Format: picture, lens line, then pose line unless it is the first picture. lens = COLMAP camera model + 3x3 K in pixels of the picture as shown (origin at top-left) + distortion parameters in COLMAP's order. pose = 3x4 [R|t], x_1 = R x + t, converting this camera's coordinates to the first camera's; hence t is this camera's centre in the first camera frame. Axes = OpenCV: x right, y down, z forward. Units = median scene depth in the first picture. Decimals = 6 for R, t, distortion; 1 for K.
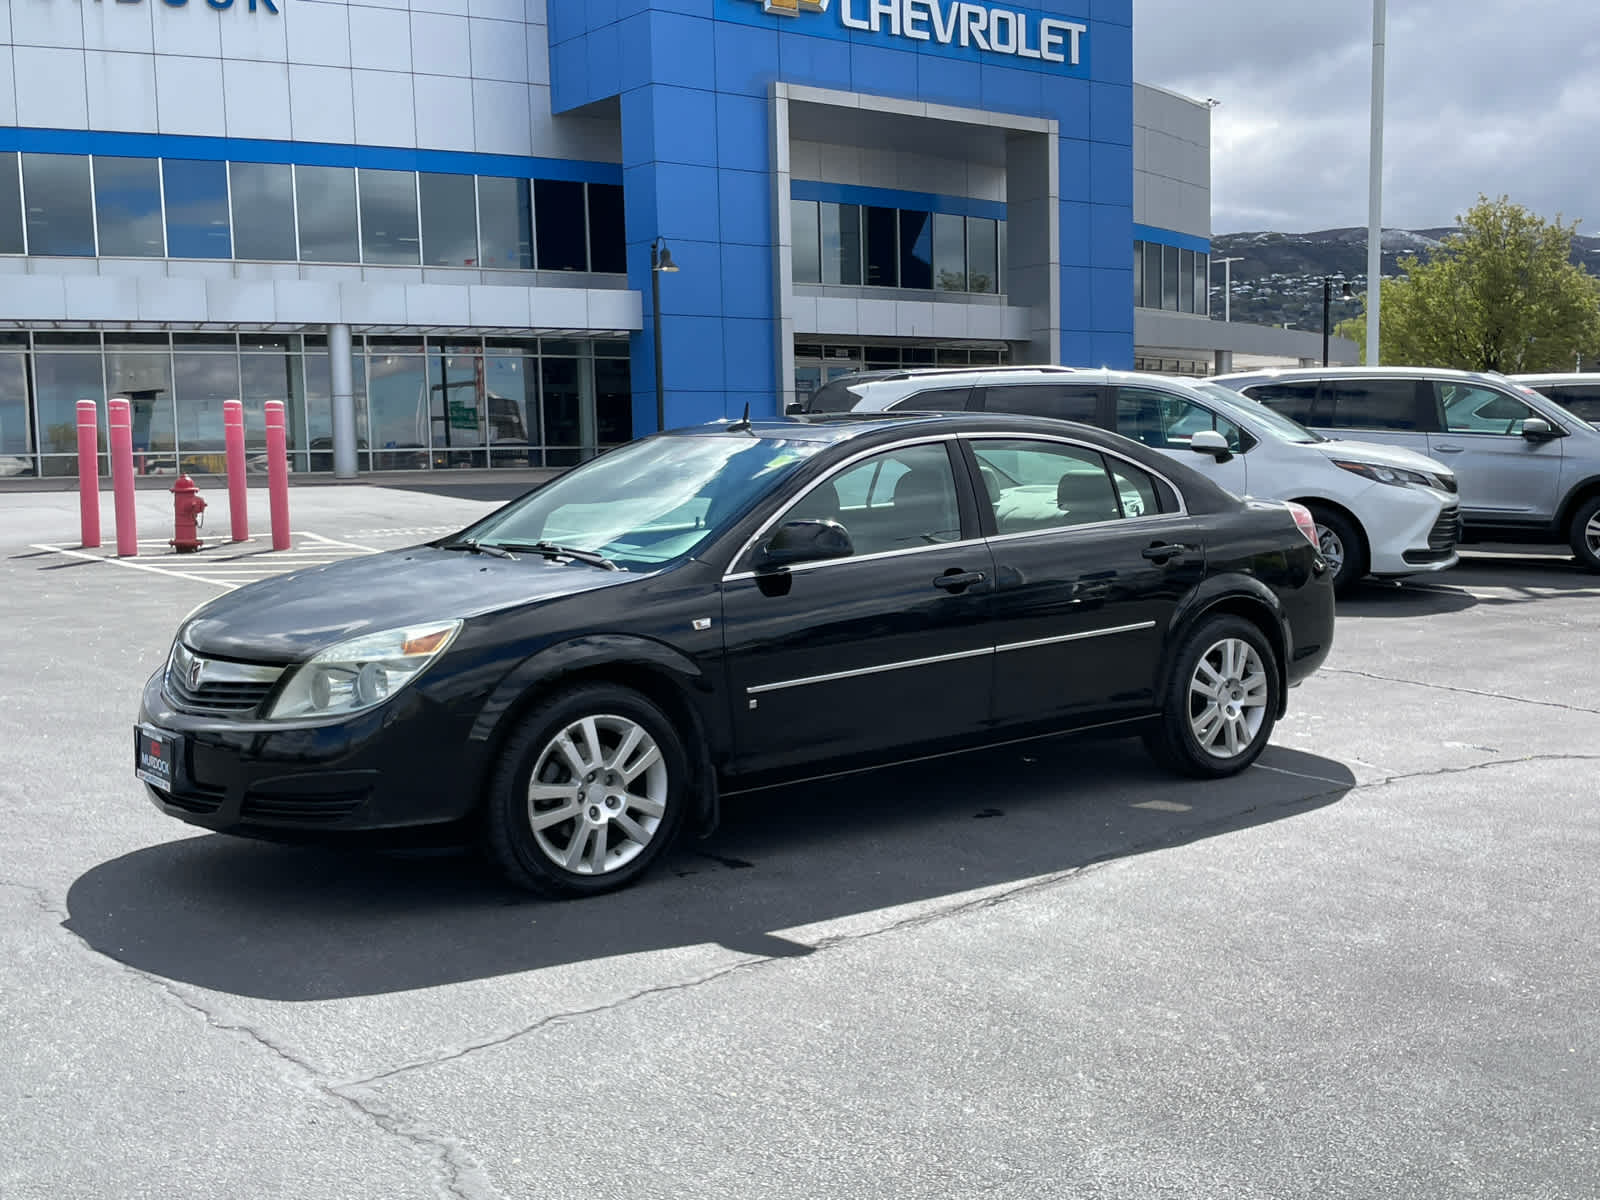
lens RADIAL K [[1648.6, 0, 799.9], [0, 1648.6, 605.1], [0, 0, 1]] dist [0.045374, 0.000000]
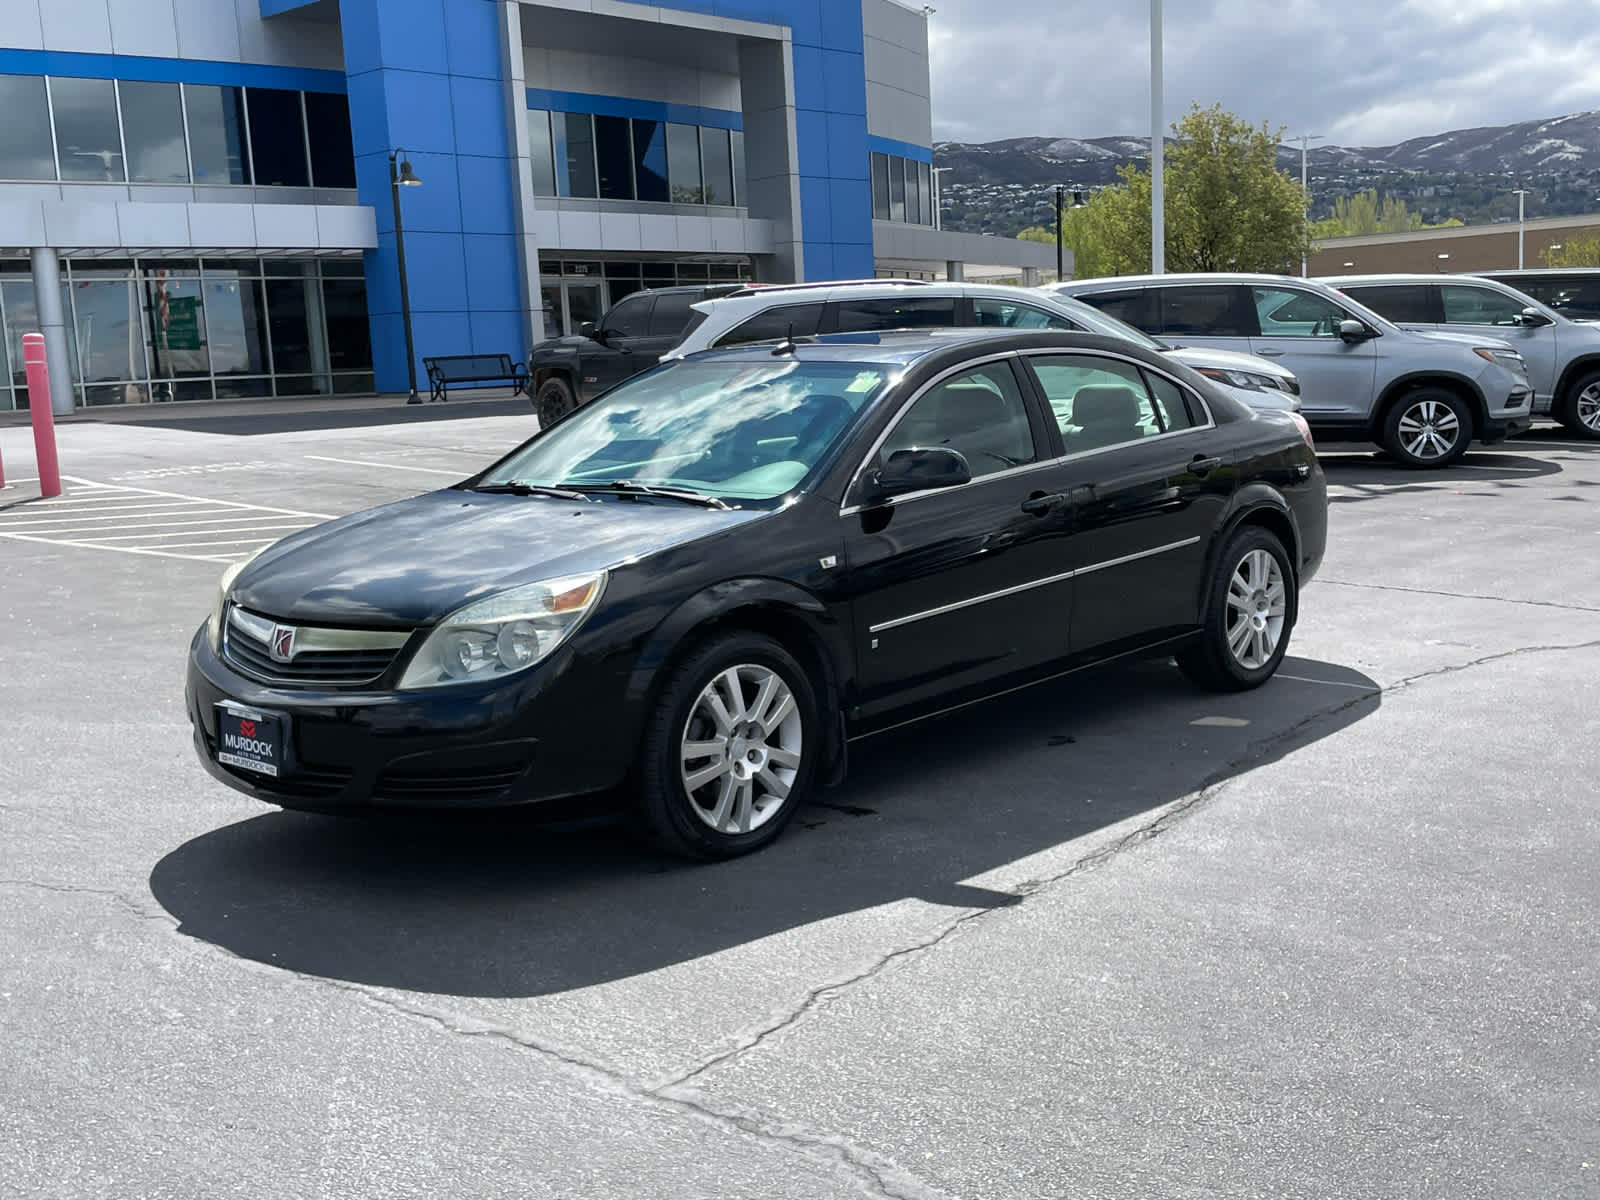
lens RADIAL K [[1665.1, 0, 802.0], [0, 1665.1, 602.9], [0, 0, 1]] dist [0.044786, 0.000000]
pose [[0.987266, -0.050460, 0.150864, -0.179080], [0.043374, 0.997812, 0.049896, -0.010956], [-0.153052, -0.042717, 0.987294, 0.049789]]
